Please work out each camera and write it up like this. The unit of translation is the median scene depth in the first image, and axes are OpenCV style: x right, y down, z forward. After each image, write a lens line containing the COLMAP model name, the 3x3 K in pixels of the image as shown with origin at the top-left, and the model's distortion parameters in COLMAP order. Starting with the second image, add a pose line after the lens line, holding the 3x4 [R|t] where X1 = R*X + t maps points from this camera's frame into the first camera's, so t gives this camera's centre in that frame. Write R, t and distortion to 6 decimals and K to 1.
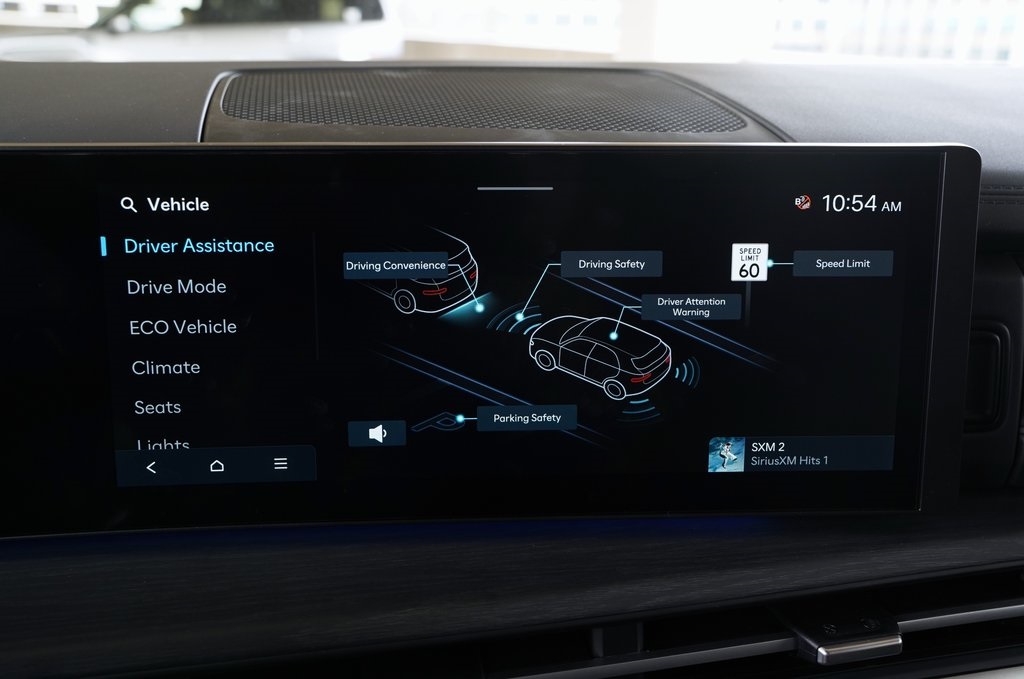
lens RADIAL K [[933.8, 0, 516.9], [0, 933.8, 336.8], [0, 0, 1]] dist [0.013344, 0.000000]
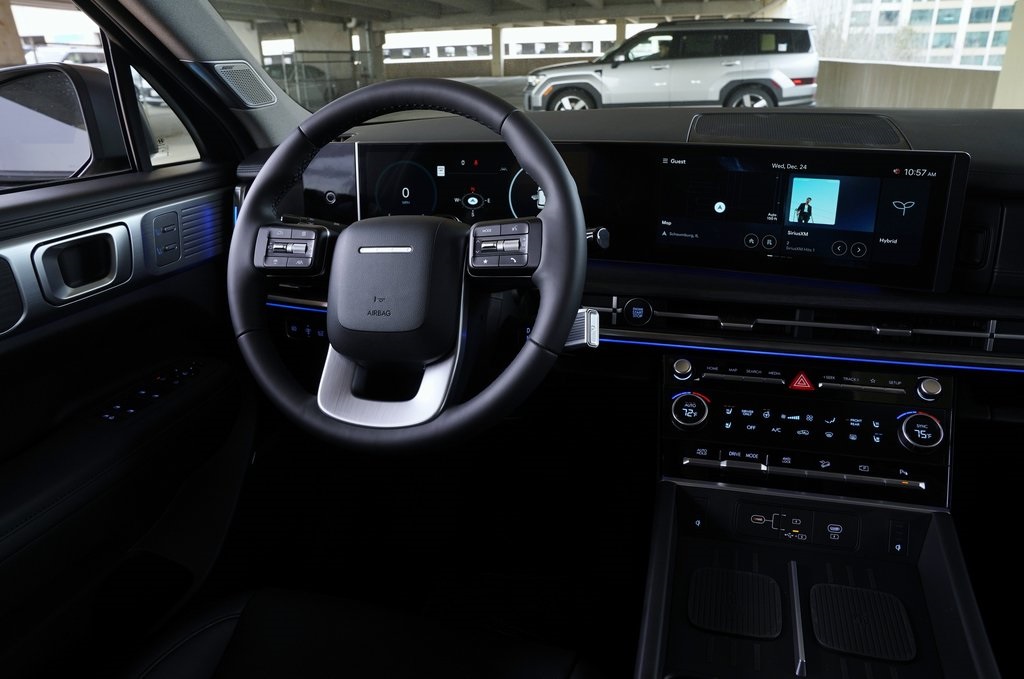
lens RADIAL K [[710.4, 0, 517.4], [0, 710.4, 337.6], [0, 0, 1]] dist [-0.123650, 0.080503]
pose [[0.870619, 0.145359, -0.469993, 0.354776], [-0.111788, 0.988814, 0.098744, 0.270582], [0.479089, -0.033429, 0.877130, -1.344561]]
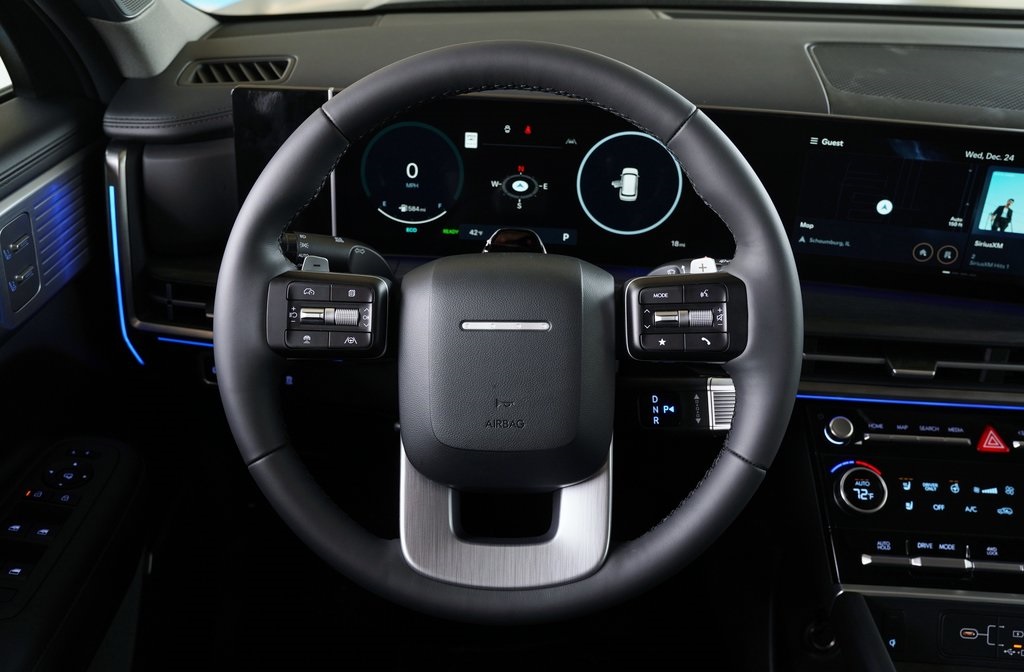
lens RADIAL K [[933.8, 0, 511.4], [0, 933.8, 339.5], [0, 0, 1]] dist [0.013344, 0.000000]
pose [[0.964742, 0.153879, -0.213528, -0.538875], [-0.106676, 0.970269, 0.217252, -0.080614], [0.240610, -0.186814, 0.952474, -1.416885]]
